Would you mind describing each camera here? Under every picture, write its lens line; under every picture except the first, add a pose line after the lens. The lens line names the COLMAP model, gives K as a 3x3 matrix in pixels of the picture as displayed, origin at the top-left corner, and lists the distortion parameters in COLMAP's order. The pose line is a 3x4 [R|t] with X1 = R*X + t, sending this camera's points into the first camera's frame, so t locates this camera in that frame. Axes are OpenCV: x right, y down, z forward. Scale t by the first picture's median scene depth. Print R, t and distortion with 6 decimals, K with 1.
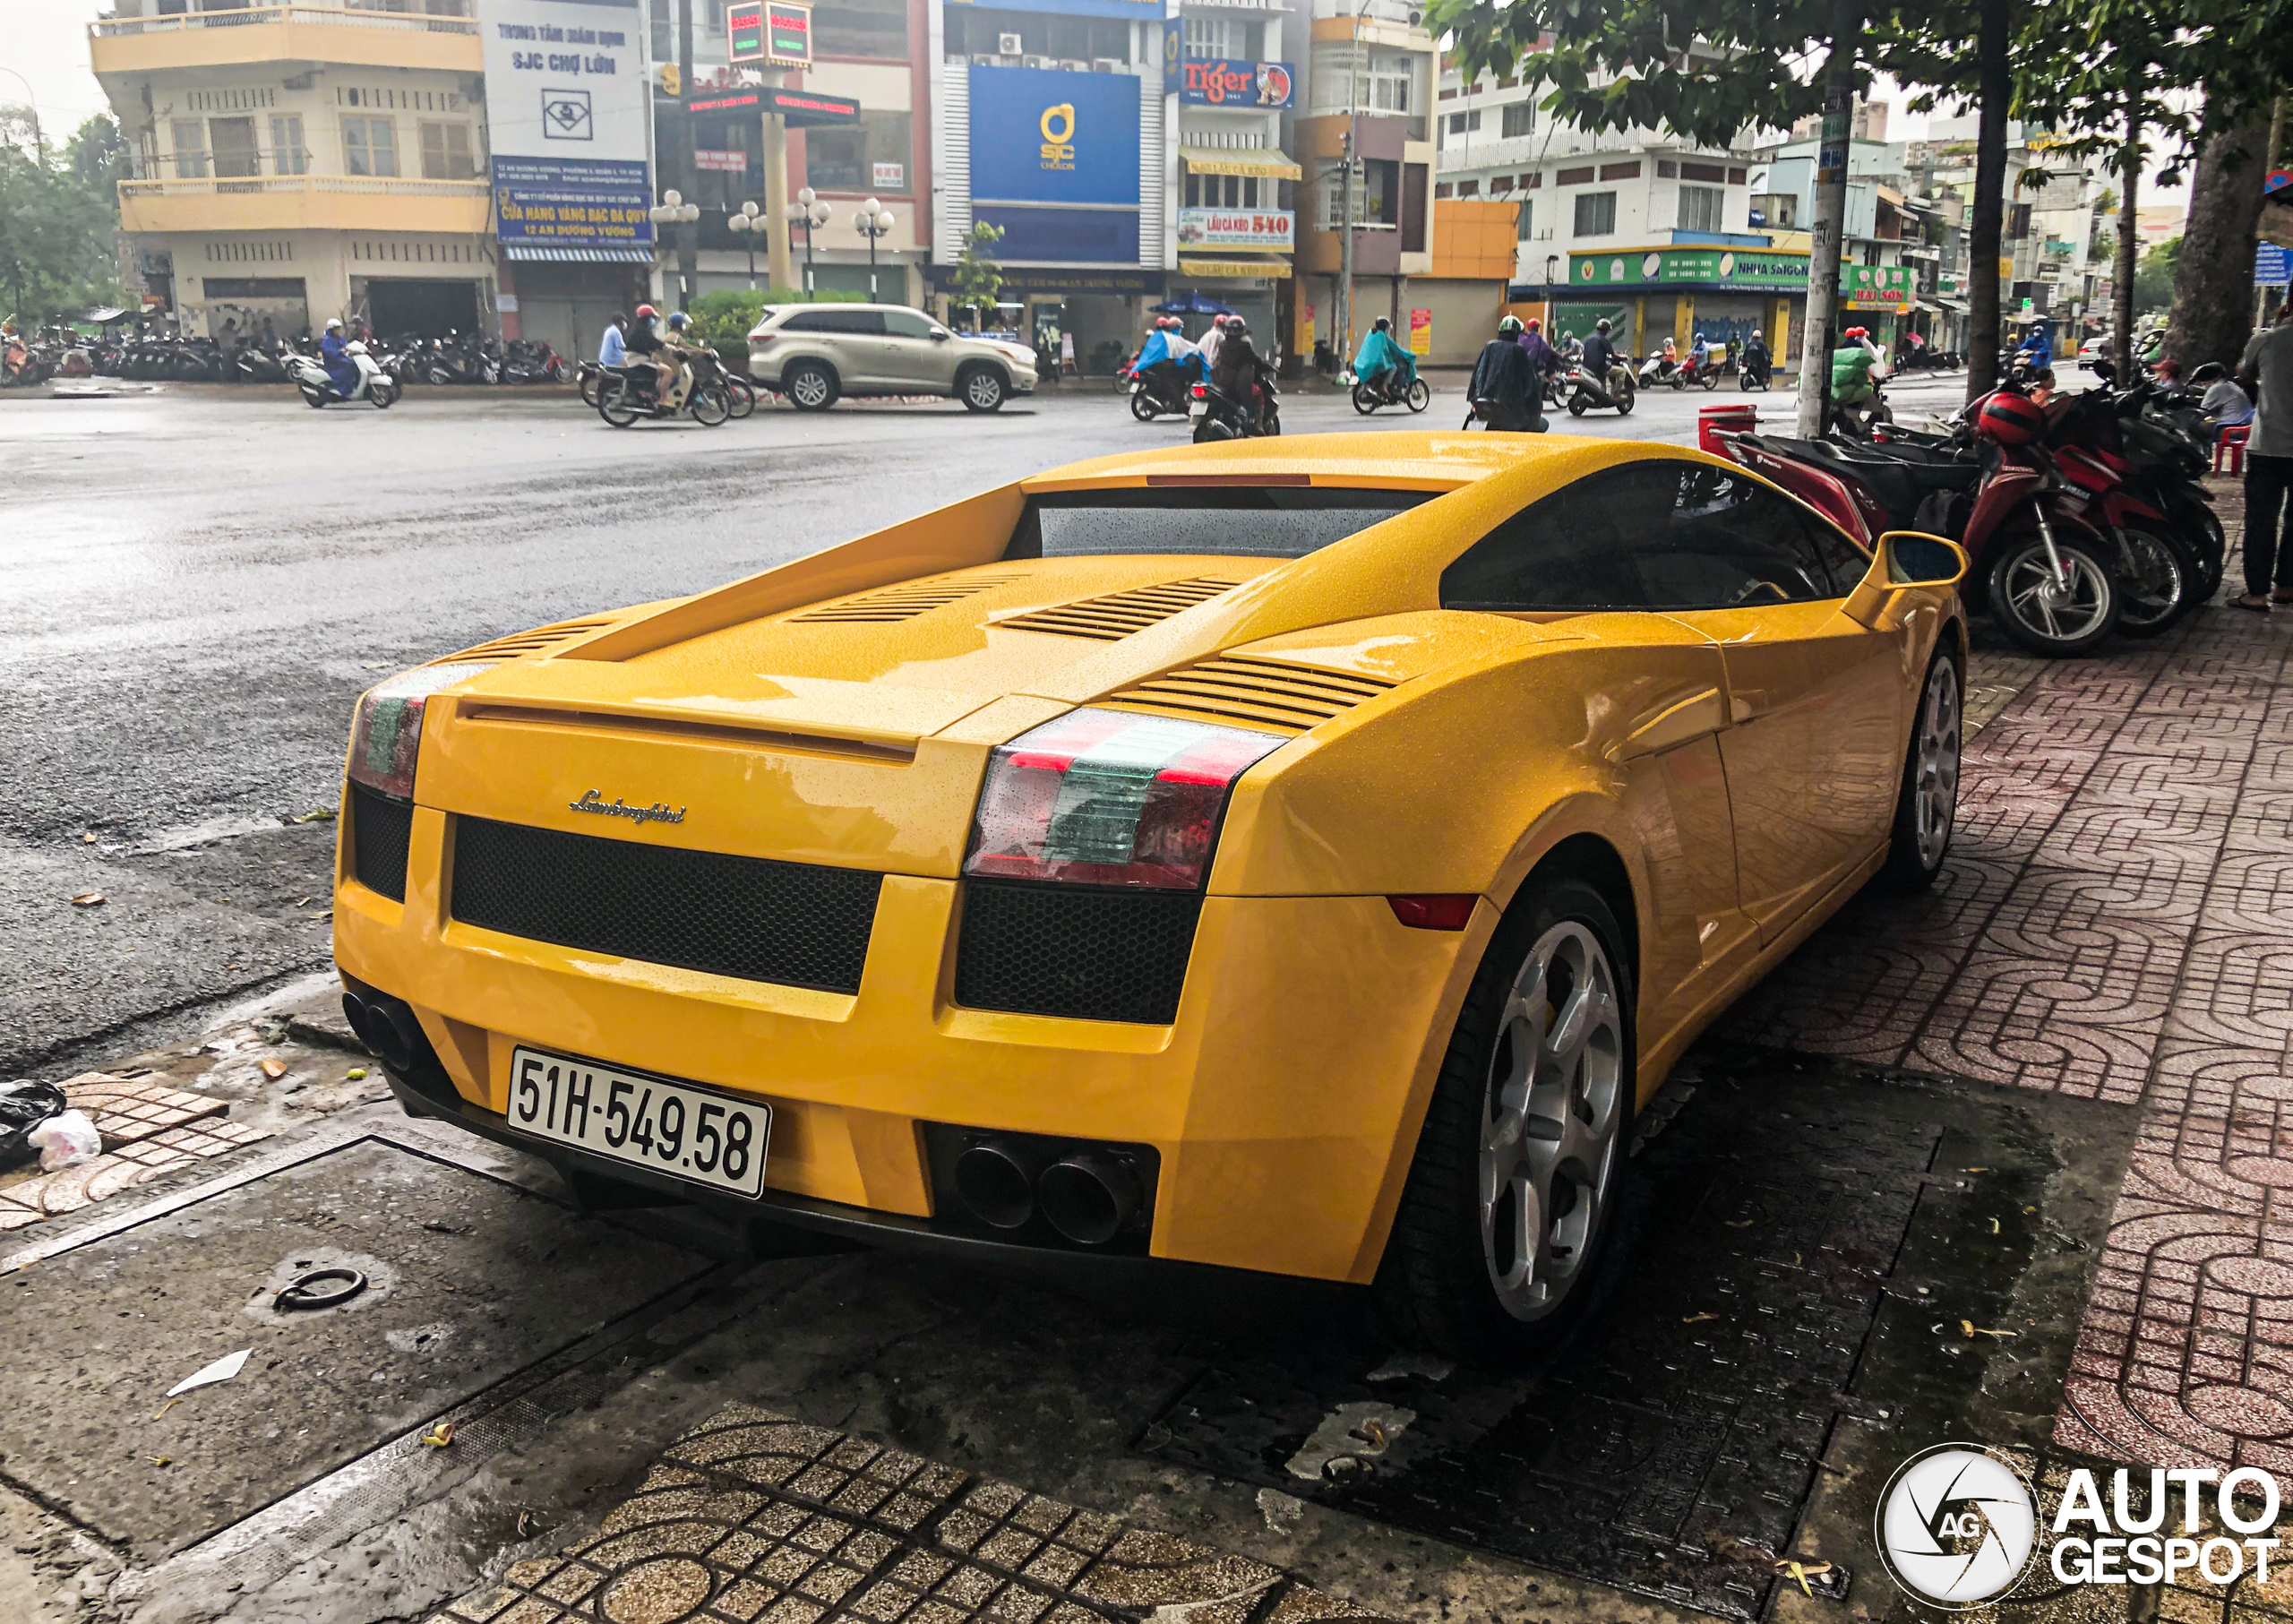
lens RADIAL K [[2088.8, 0, 1134.8], [0, 2088.8, 796.2], [0, 0, 1]] dist [0.015326, 0.000000]
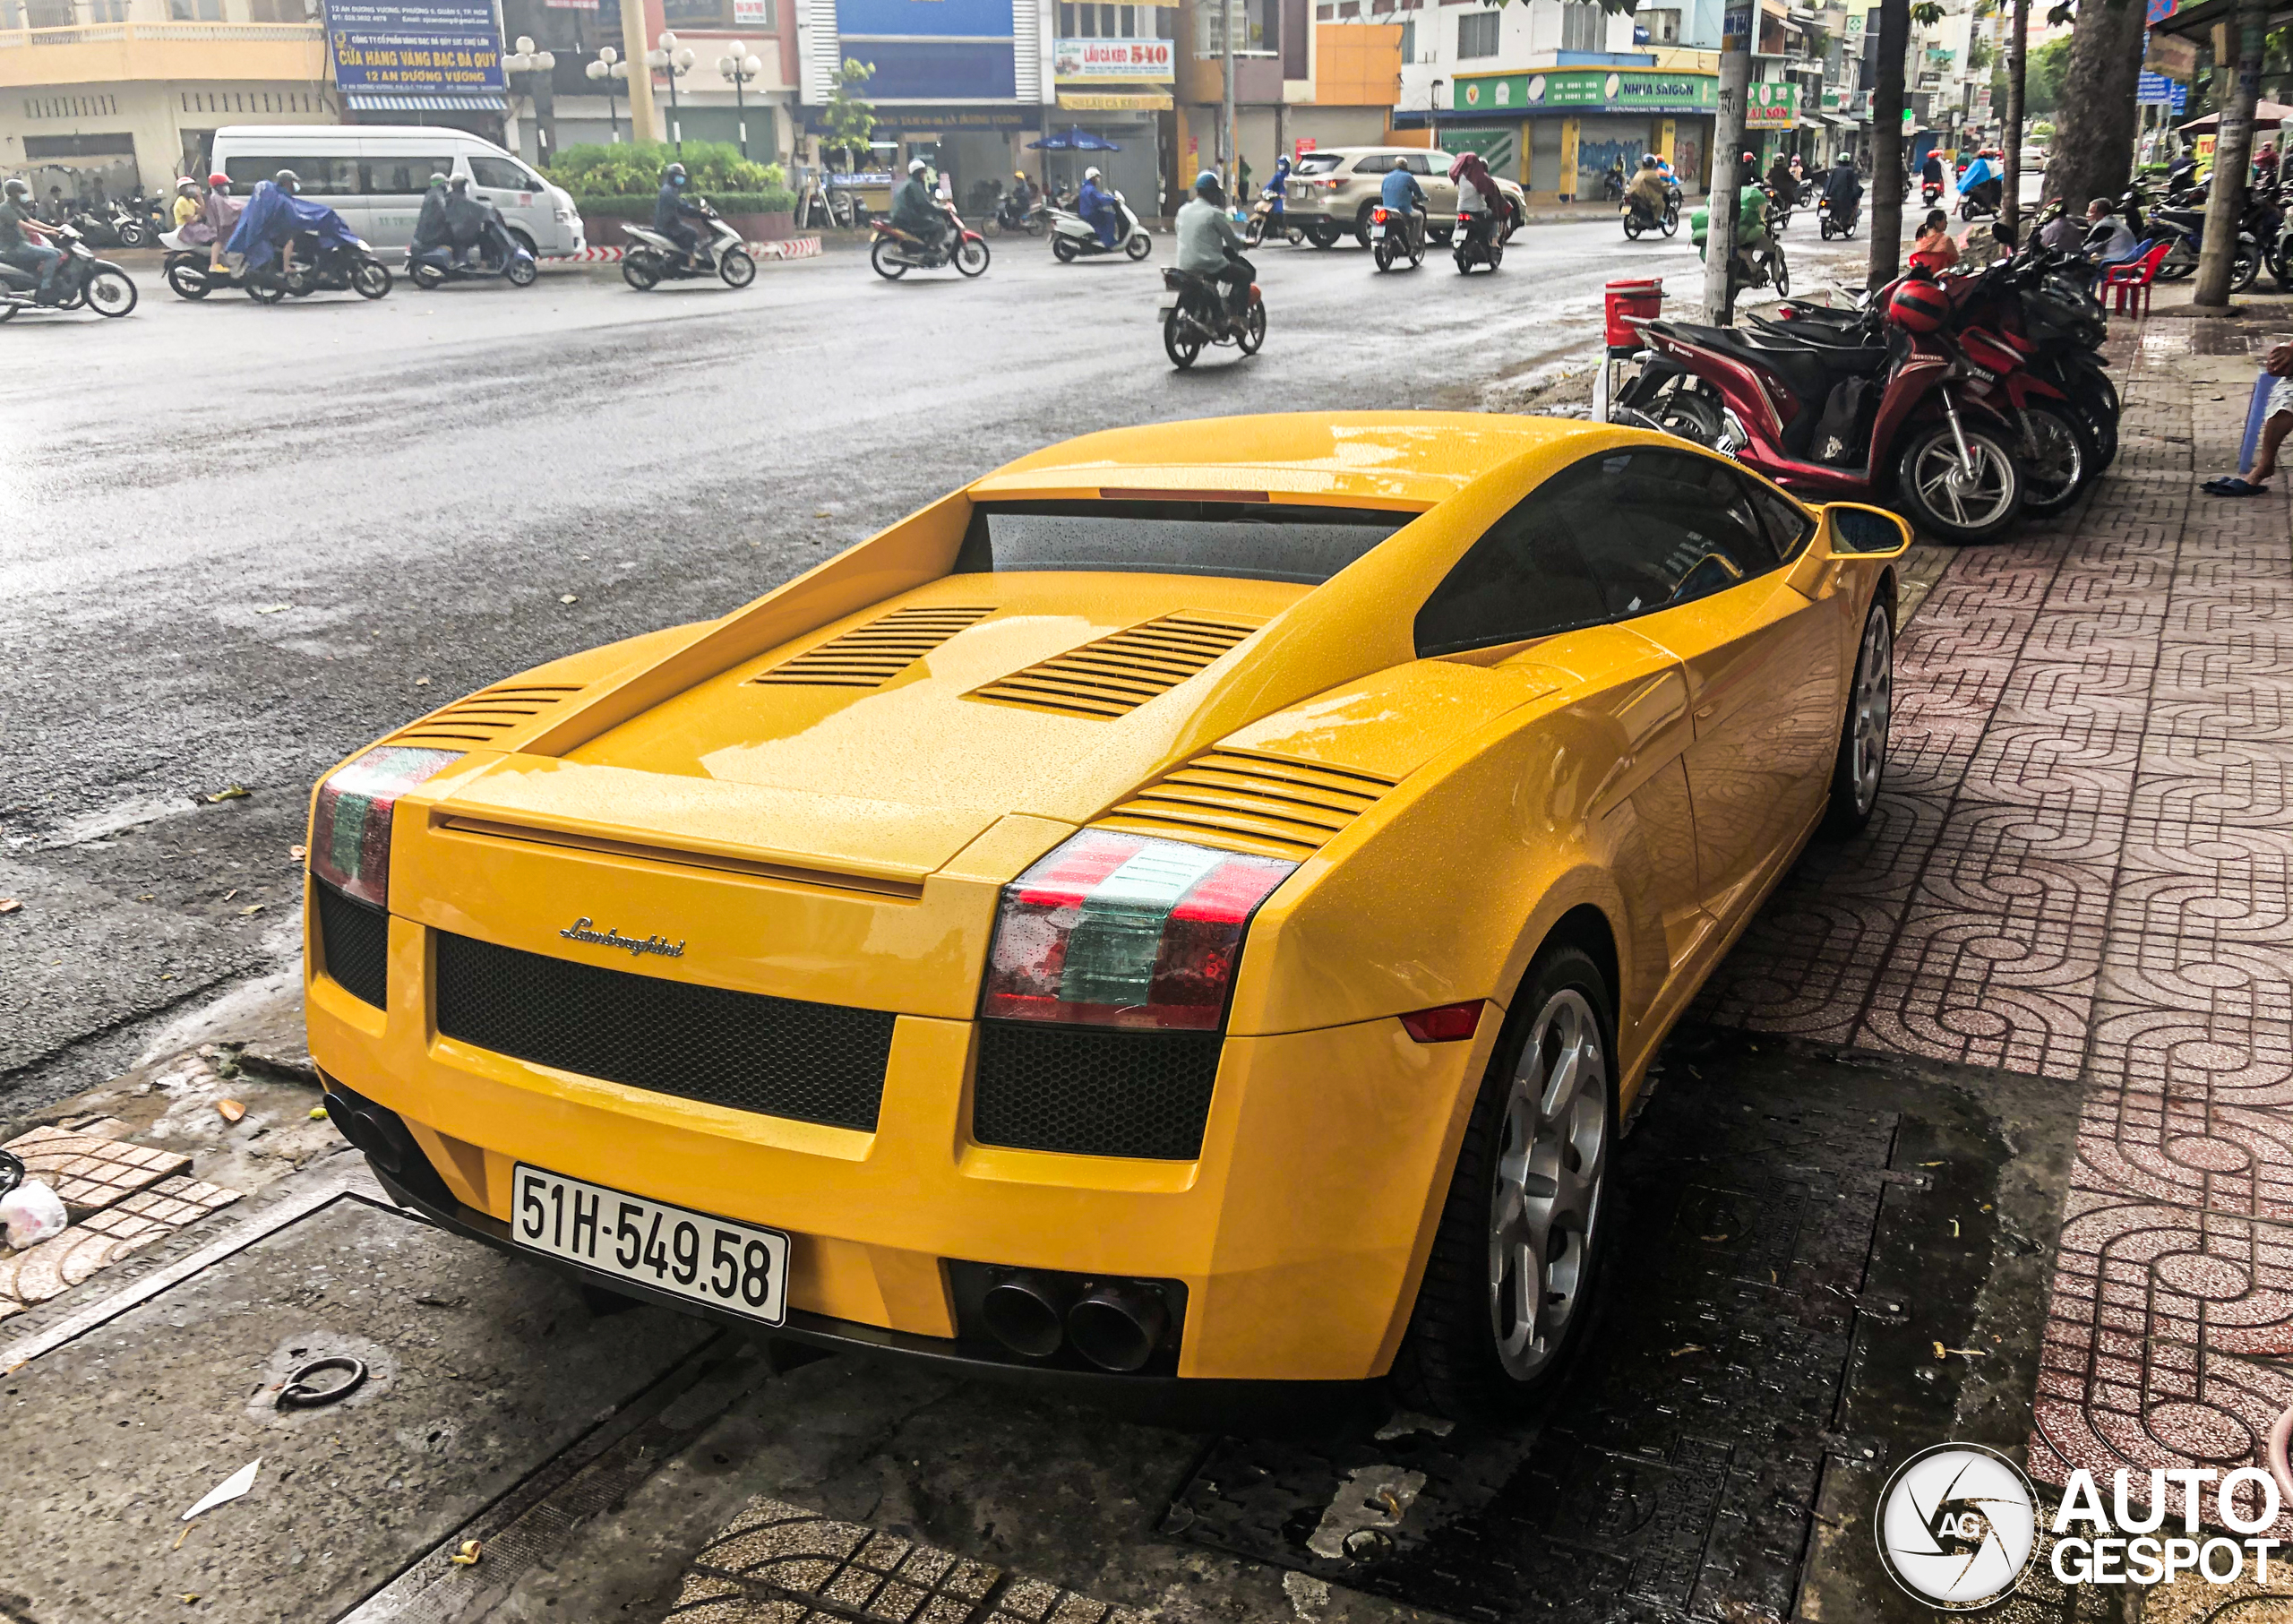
lens RADIAL K [[2088.8, 0, 1144.7], [0, 2088.8, 808.7], [0, 0, 1]] dist [0.015326, 0.000000]
pose [[0.997475, -0.041269, 0.057793, -0.036861], [0.035368, 0.994394, 0.099651, -0.102918], [-0.061581, -0.097355, 0.993343, 0.008895]]
